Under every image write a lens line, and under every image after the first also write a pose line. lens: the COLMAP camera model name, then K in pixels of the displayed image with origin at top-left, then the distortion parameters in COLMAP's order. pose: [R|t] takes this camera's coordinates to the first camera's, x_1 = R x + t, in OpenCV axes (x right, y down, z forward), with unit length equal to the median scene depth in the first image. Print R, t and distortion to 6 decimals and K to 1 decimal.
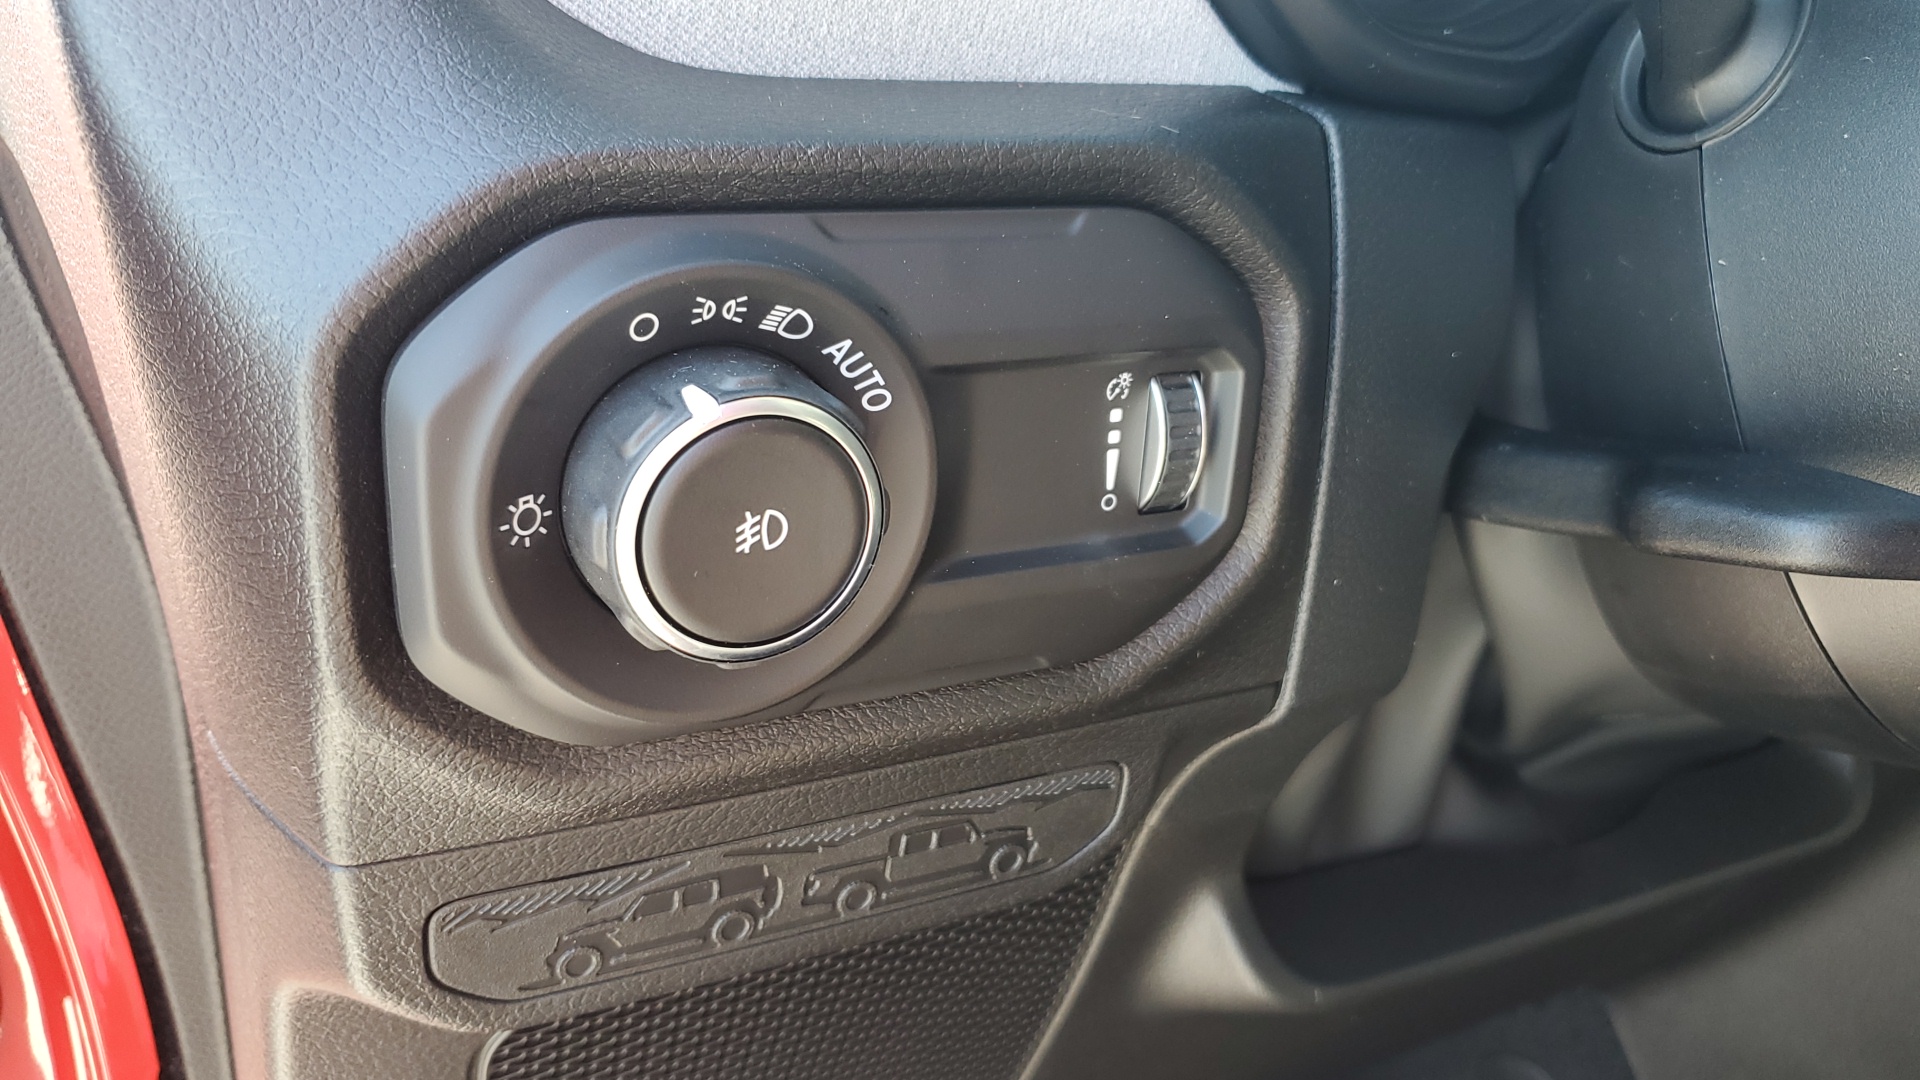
lens RADIAL K [[1501.3, 0, 962.3], [0, 1501.3, 546.2], [0, 0, 1]] dist [0.028466, -0.053718]
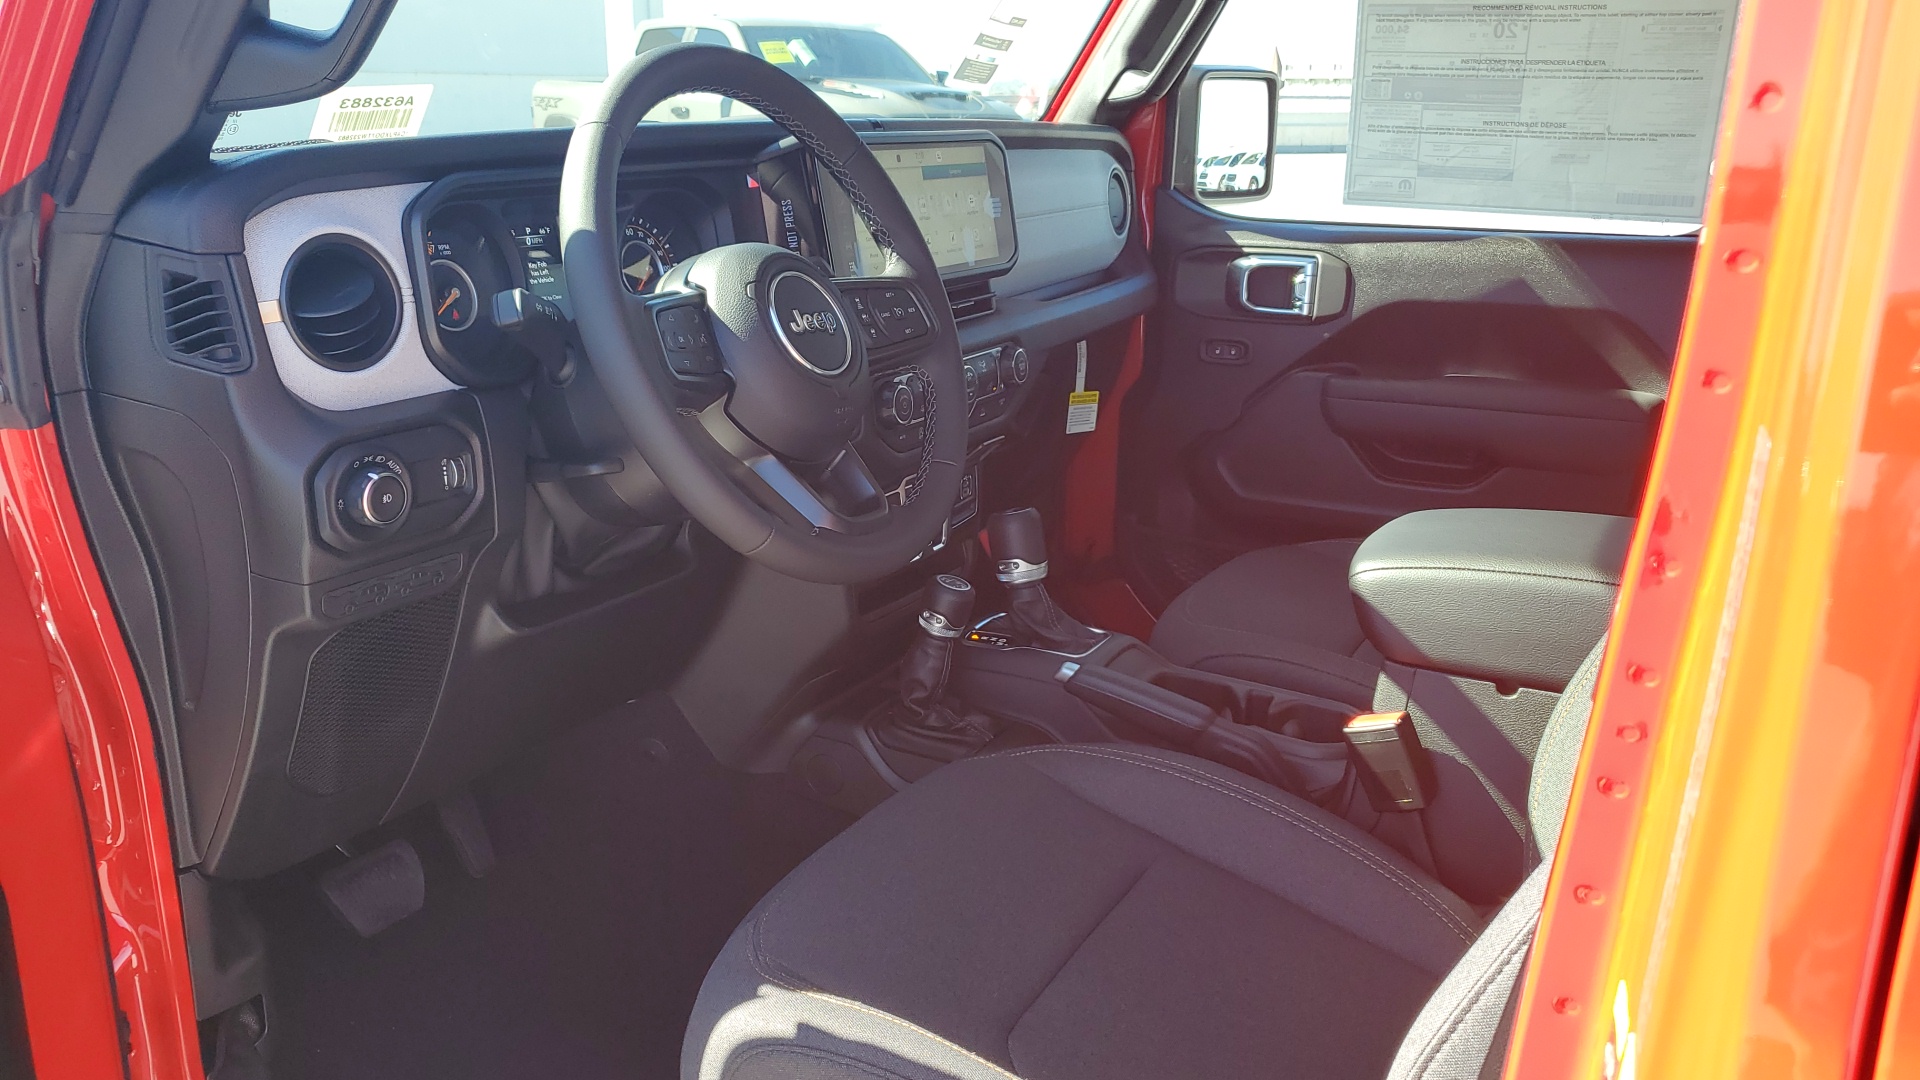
lens RADIAL K [[1501.3, 0, 962.0], [0, 1501.3, 555.6], [0, 0, 1]] dist [0.028466, -0.053718]
pose [[0.843879, -0.198117, 0.498617, -0.821868], [0.221440, 0.975092, 0.012663, 0.419684], [-0.488706, 0.099727, 0.866730, -3.376993]]
